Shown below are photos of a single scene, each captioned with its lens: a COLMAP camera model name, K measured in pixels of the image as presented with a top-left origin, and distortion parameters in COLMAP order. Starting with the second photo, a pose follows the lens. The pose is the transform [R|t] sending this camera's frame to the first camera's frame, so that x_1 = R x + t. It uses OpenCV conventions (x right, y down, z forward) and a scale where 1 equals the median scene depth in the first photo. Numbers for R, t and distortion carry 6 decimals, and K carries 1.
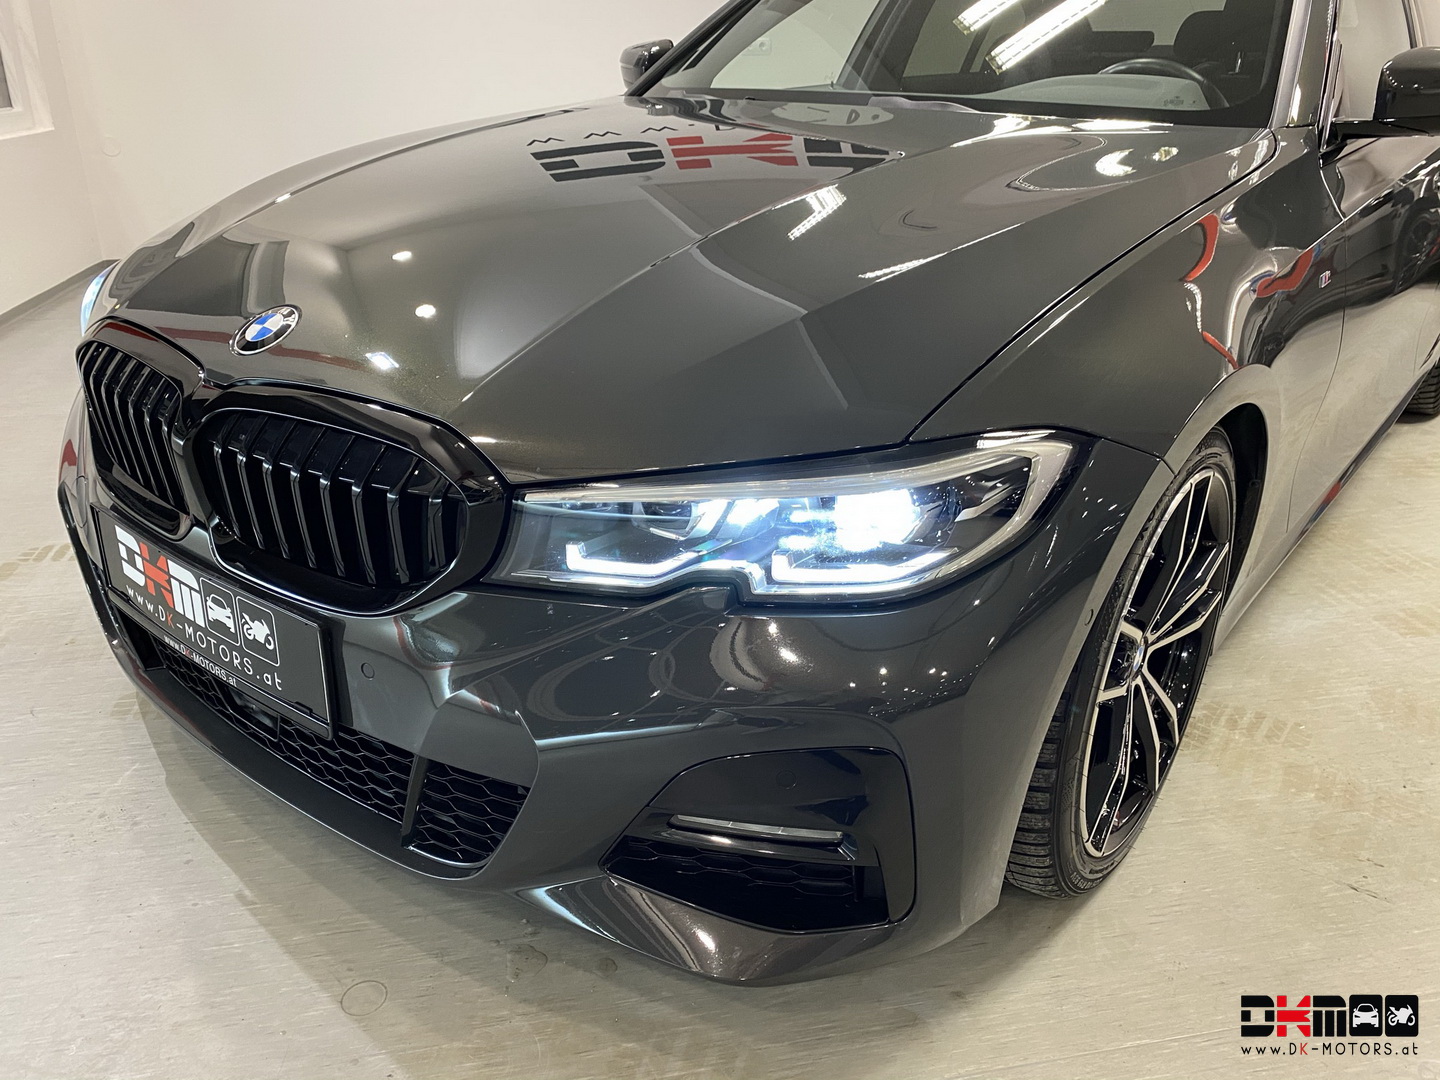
lens RADIAL K [[1101.0, 0, 719.6], [0, 1101.0, 531.5], [0, 0, 1]] dist [0.014001, -0.003023]
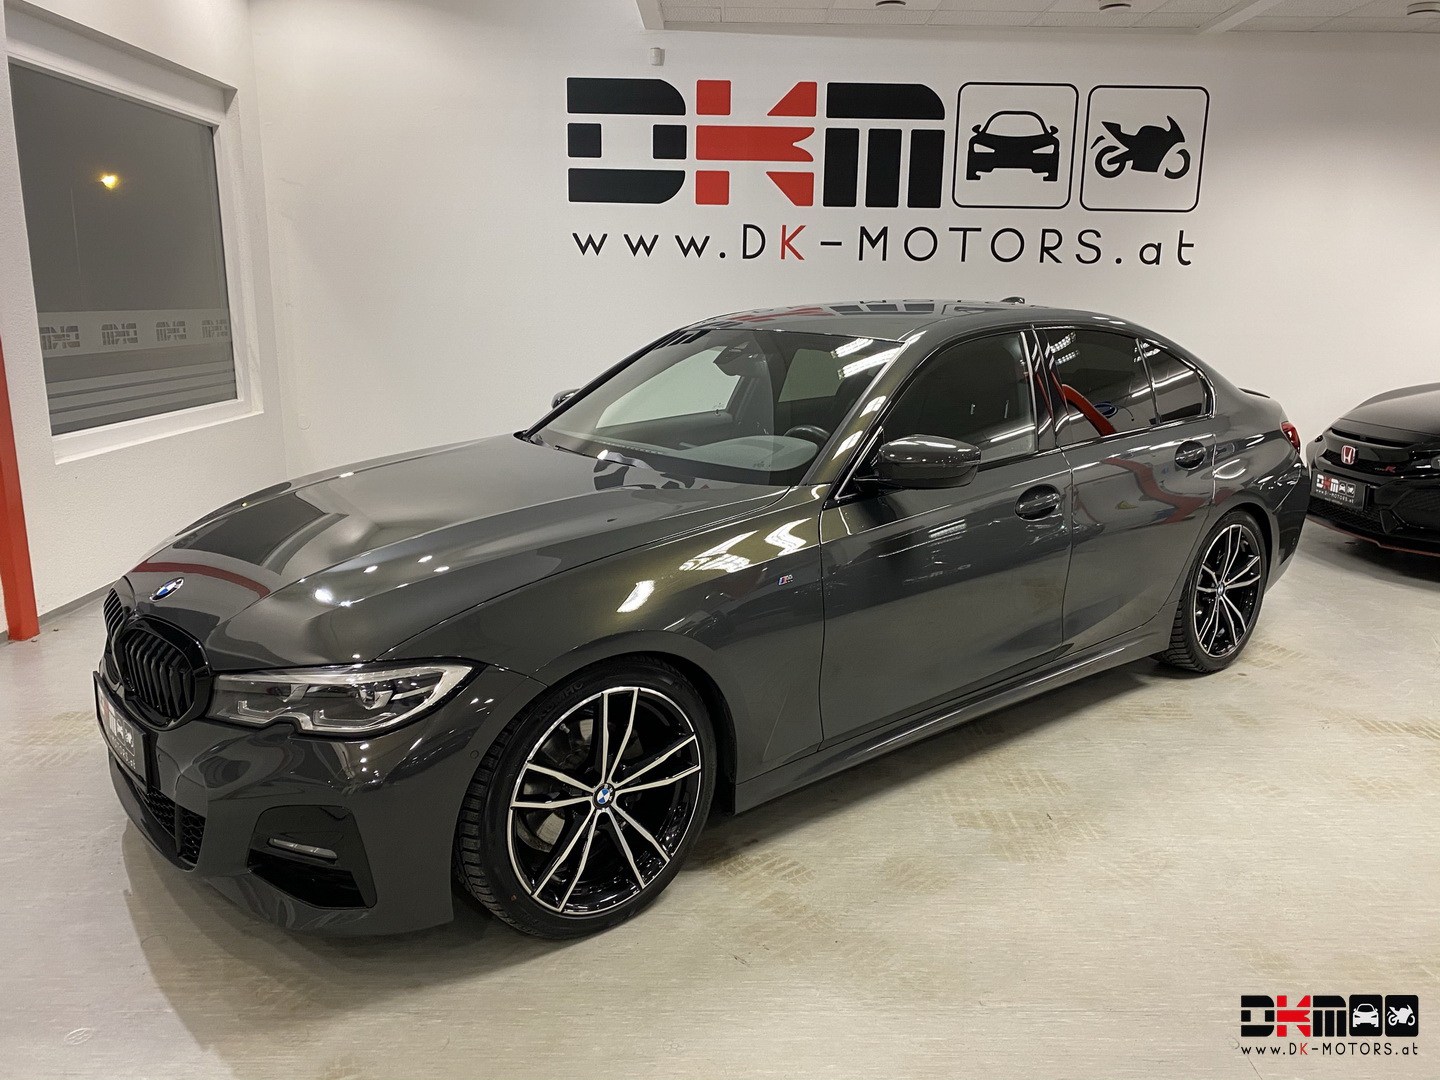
lens RADIAL K [[1090.6, 0, 721.4], [0, 1090.6, 539.0], [0, 0, 1]] dist [0.039146, -0.024167]
pose [[0.978068, 0.035595, -0.205222, 0.930394], [-0.073608, 0.980780, -0.180699, 0.015788], [0.194846, 0.191842, 0.961890, -0.712355]]
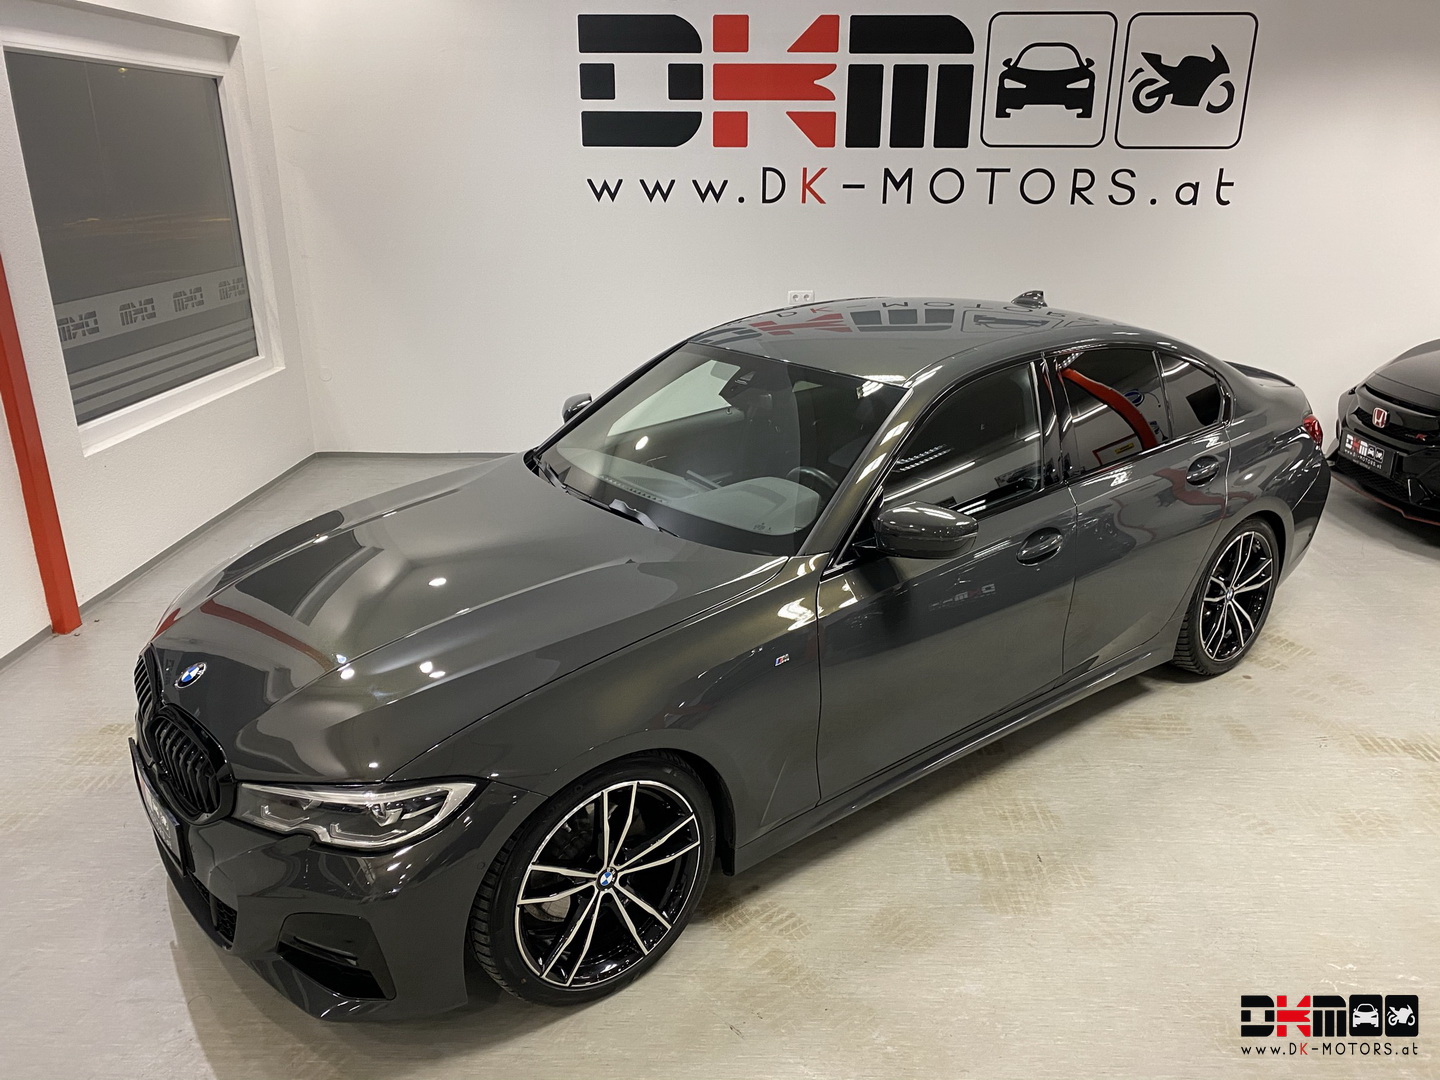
lens RADIAL K [[1094.6, 0, 720.0], [0, 1094.6, 540.0], [0, 0, 1]] dist [0.024753, -0.000466]
pose [[0.971067, 0.057688, -0.231733, 0.987307], [-0.072949, 0.995658, -0.057830, -0.366242], [0.227391, 0.073061, 0.971059, -0.794198]]
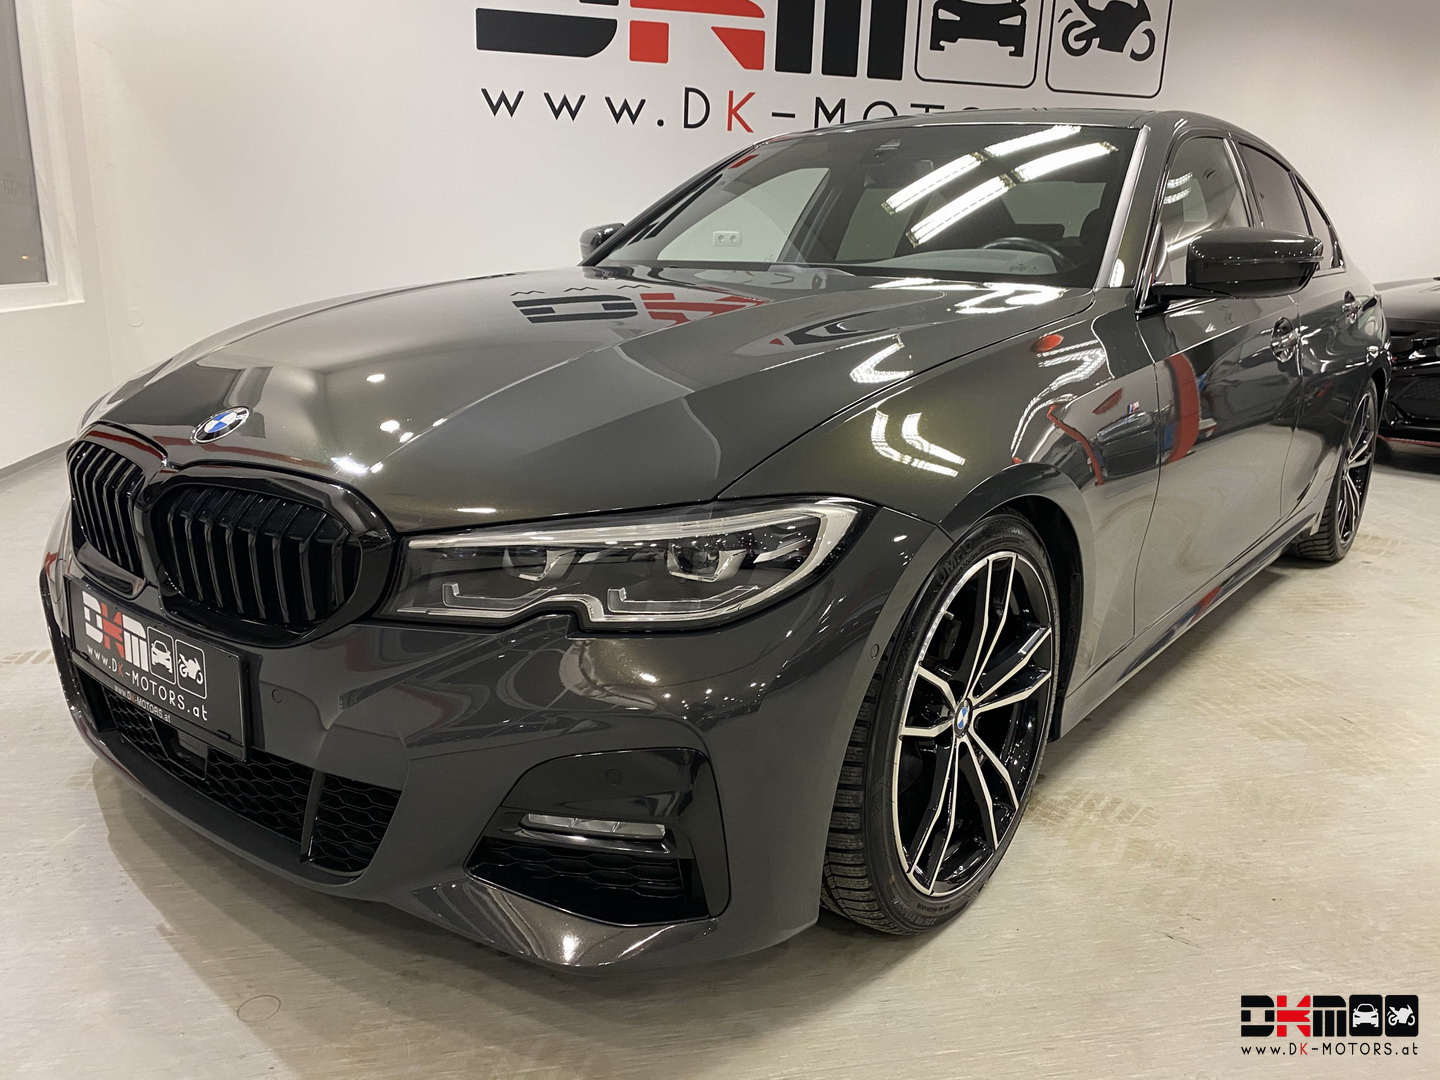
lens RADIAL K [[1101.0, 0, 719.6], [0, 1101.0, 531.5], [0, 0, 1]] dist [0.014001, -0.003023]
pose [[0.999933, 0.010995, -0.003614, 0.133565], [-0.011435, 0.986804, -0.161512, 0.115718], [0.001791, 0.161543, 0.986864, -0.167828]]
